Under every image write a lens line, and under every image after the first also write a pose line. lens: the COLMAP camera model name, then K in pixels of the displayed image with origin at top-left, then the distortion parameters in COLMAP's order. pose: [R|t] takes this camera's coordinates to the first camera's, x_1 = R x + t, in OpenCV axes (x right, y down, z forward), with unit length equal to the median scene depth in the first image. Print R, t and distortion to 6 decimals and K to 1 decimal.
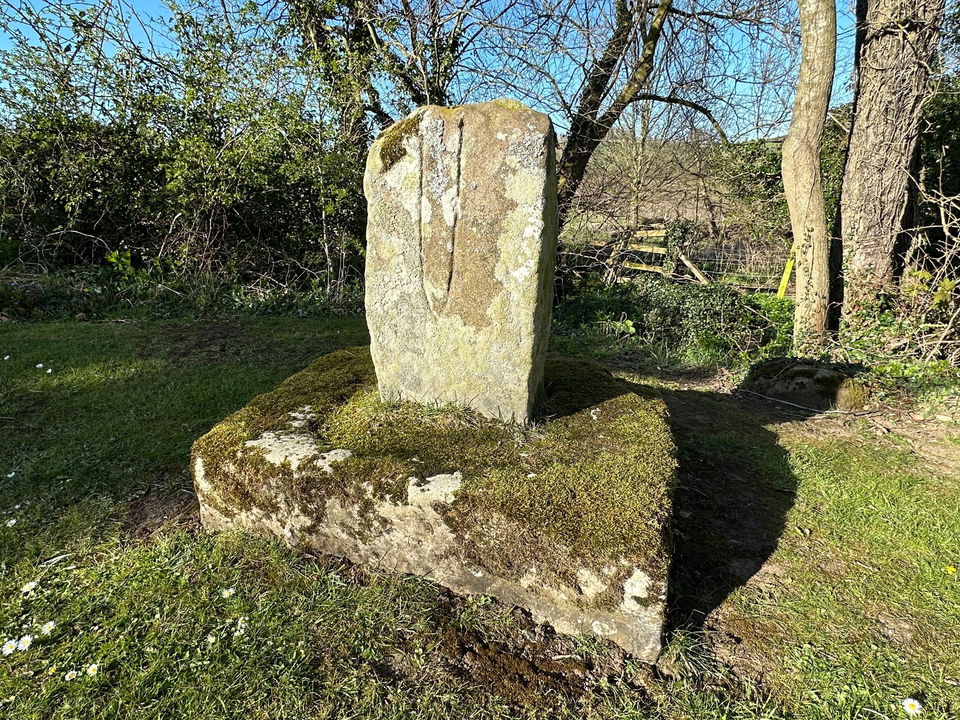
lens RADIAL K [[553.0, 0, 476.1], [0, 553.0, 366.4], [0, 0, 1]] dist [-0.001483, 0.001707]
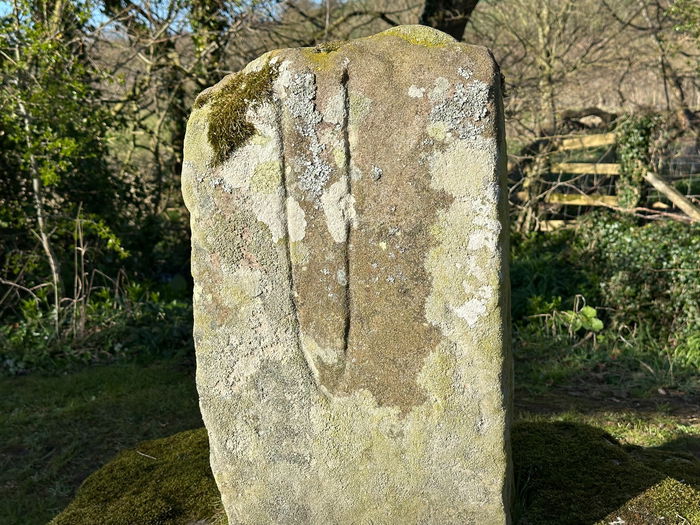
lens RADIAL K [[979.7, 0, 349.4], [0, 979.7, 269.0], [0, 0, 1]] dist [0.146820, 0.000000]
pose [[0.992130, -0.108284, 0.062876, -0.102589], [0.115231, 0.986054, -0.120078, -0.097481], [-0.048997, 0.126378, 0.990771, -0.027068]]
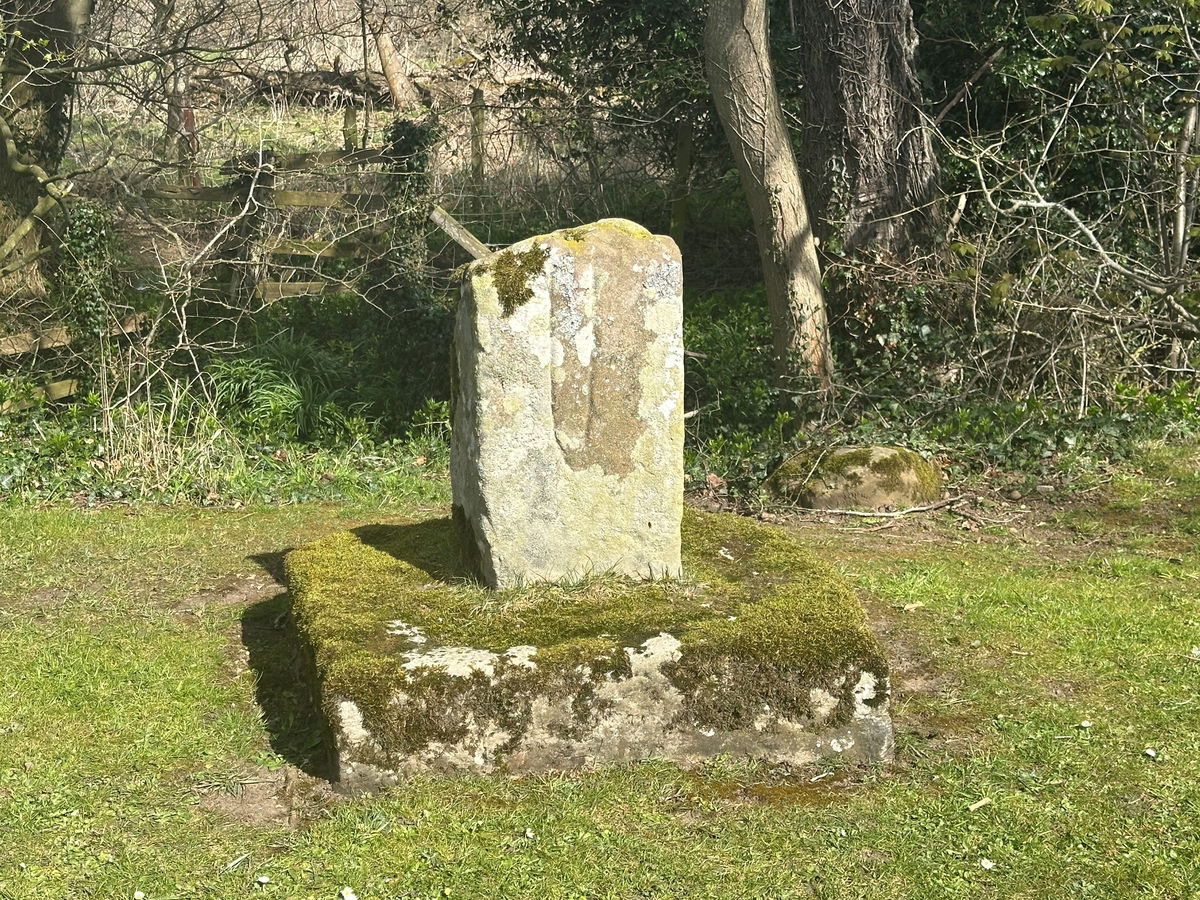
lens RADIAL K [[1972.6, 0, 597.9], [0, 1972.6, 448.9], [0, 0, 1]] dist [0.172752, 0.000000]
pose [[0.861949, -0.169602, 0.477785, -1.504321], [0.192030, 0.981387, 0.001936, -0.124099], [-0.469220, 0.090080, 0.878475, -1.699067]]
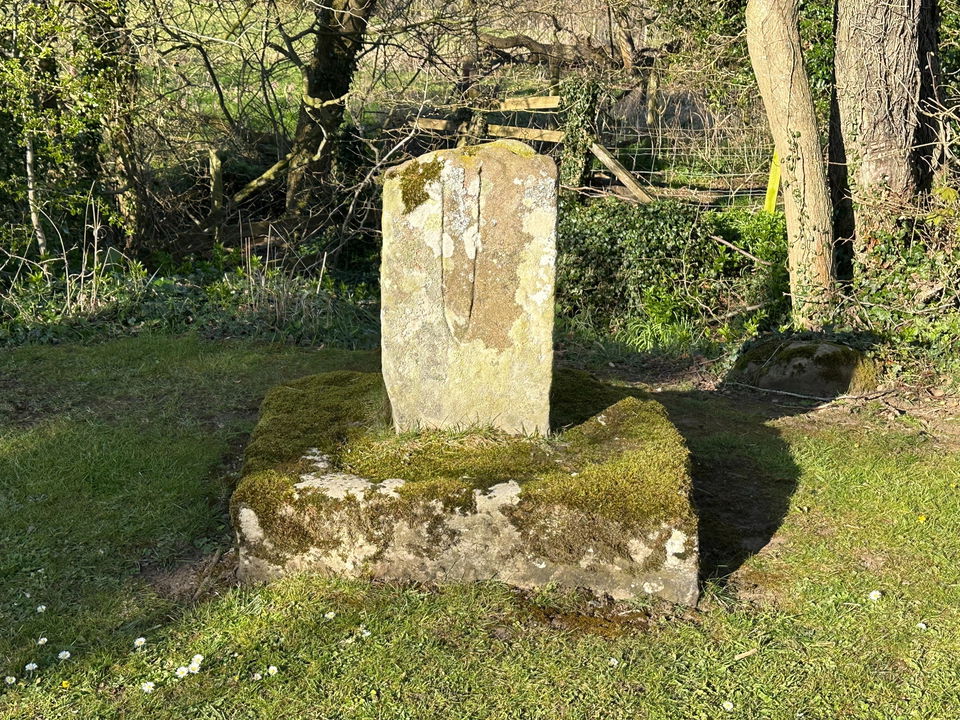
lens RADIAL K [[1343.6, 0, 480.1], [0, 1343.6, 361.2], [0, 0, 1]] dist [0.146820, 0.000000]
pose [[0.956630, -0.104959, 0.271741, -0.745544], [0.109113, 0.994029, -0.000178, -0.051335], [-0.270100, 0.029821, 0.962370, -1.487923]]
